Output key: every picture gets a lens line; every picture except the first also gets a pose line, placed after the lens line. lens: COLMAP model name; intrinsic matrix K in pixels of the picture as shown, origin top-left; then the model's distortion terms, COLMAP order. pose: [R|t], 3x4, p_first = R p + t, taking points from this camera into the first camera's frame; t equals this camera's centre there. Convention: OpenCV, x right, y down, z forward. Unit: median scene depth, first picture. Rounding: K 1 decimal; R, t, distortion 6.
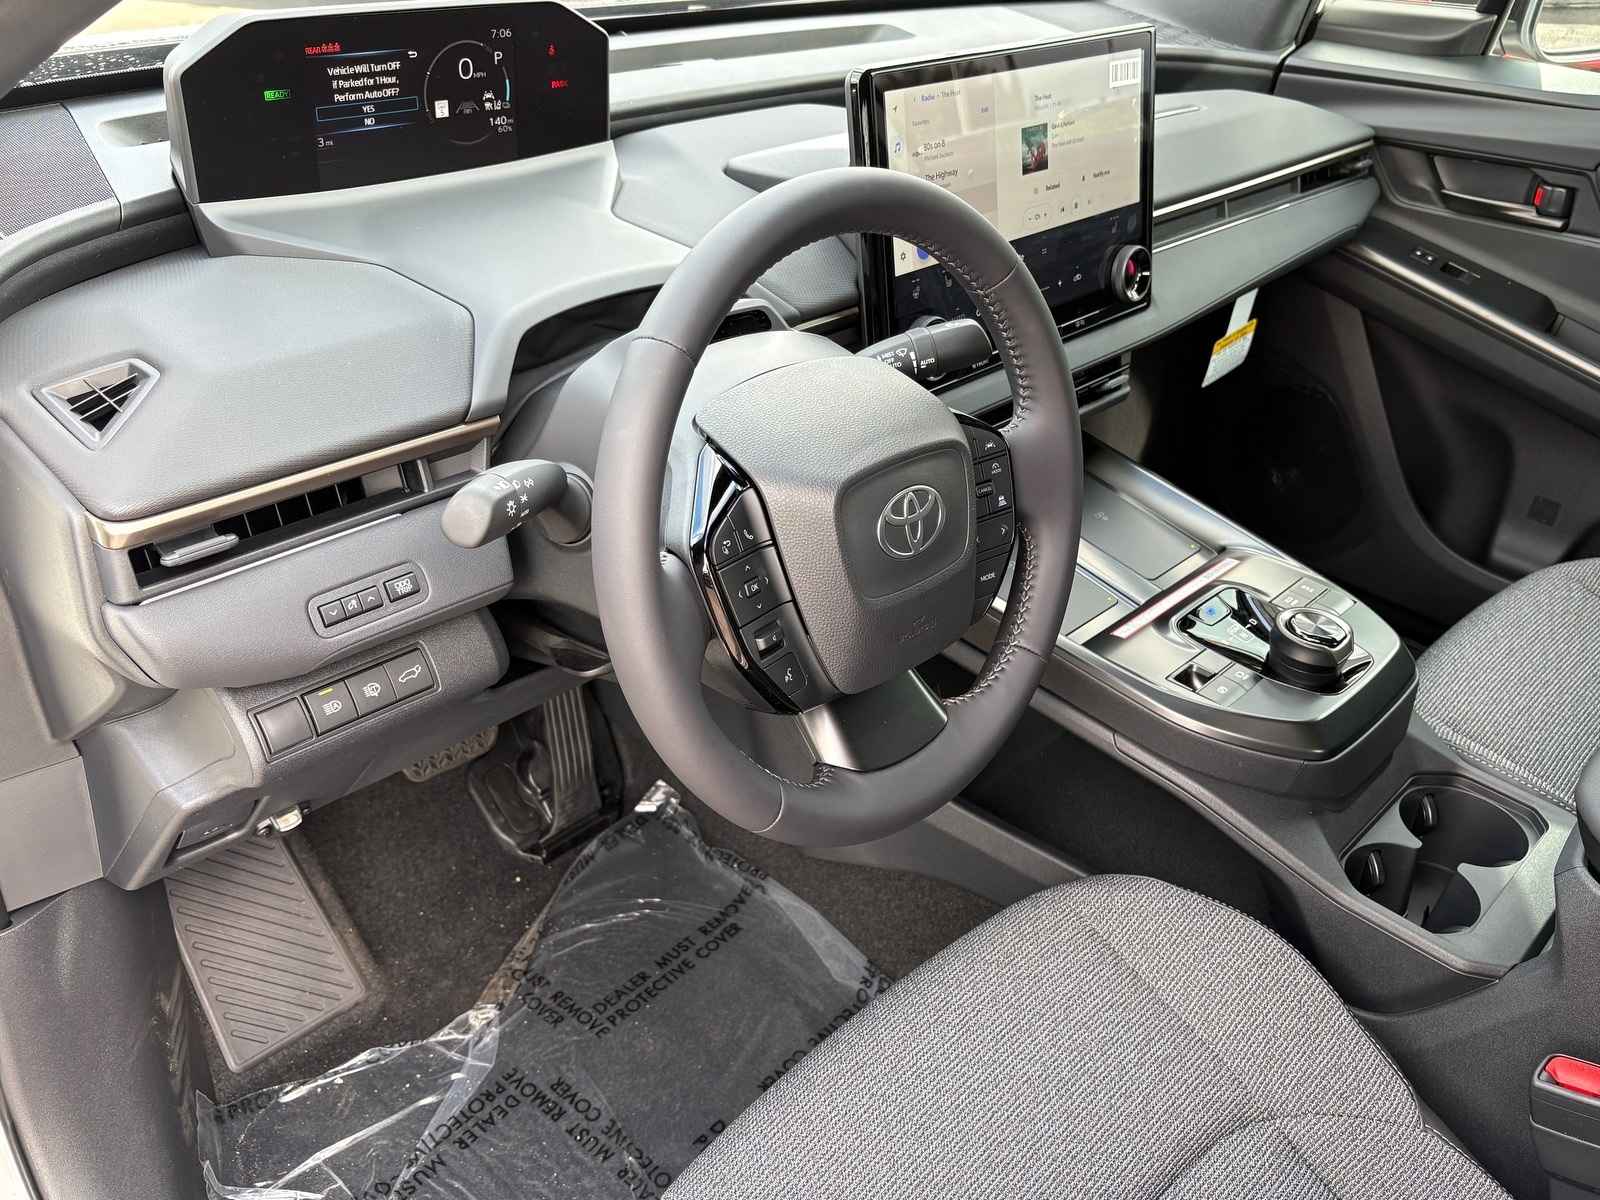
lens RADIAL K [[1357.0, 0, 796.5], [0, 1357.0, 603.4], [0, 0, 1]] dist [0.037729, -0.037381]
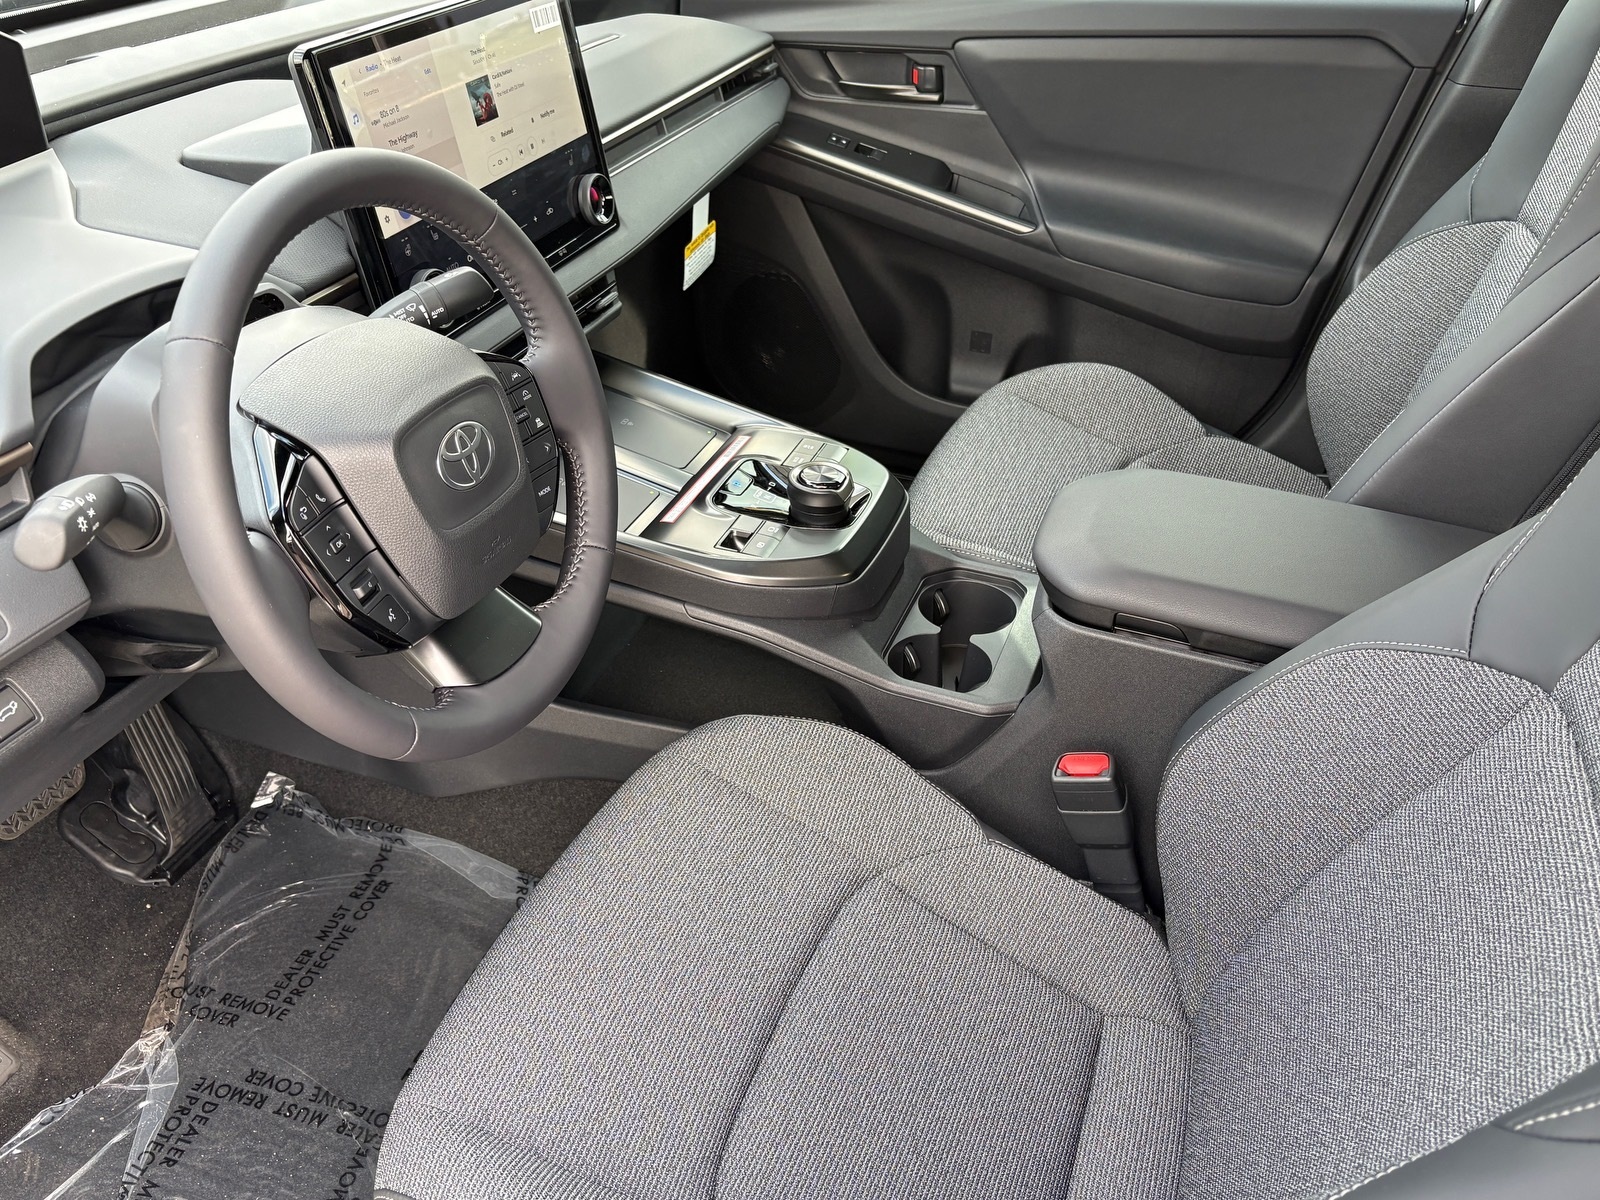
lens RADIAL K [[1357.0, 0, 796.5], [0, 1357.0, 603.4], [0, 0, 1]] dist [0.037729, -0.037381]
pose [[0.918360, -0.250196, 0.306623, -0.026327], [0.234376, 0.968154, 0.088012, 0.015422], [-0.318878, -0.008962, 0.947753, -0.103699]]
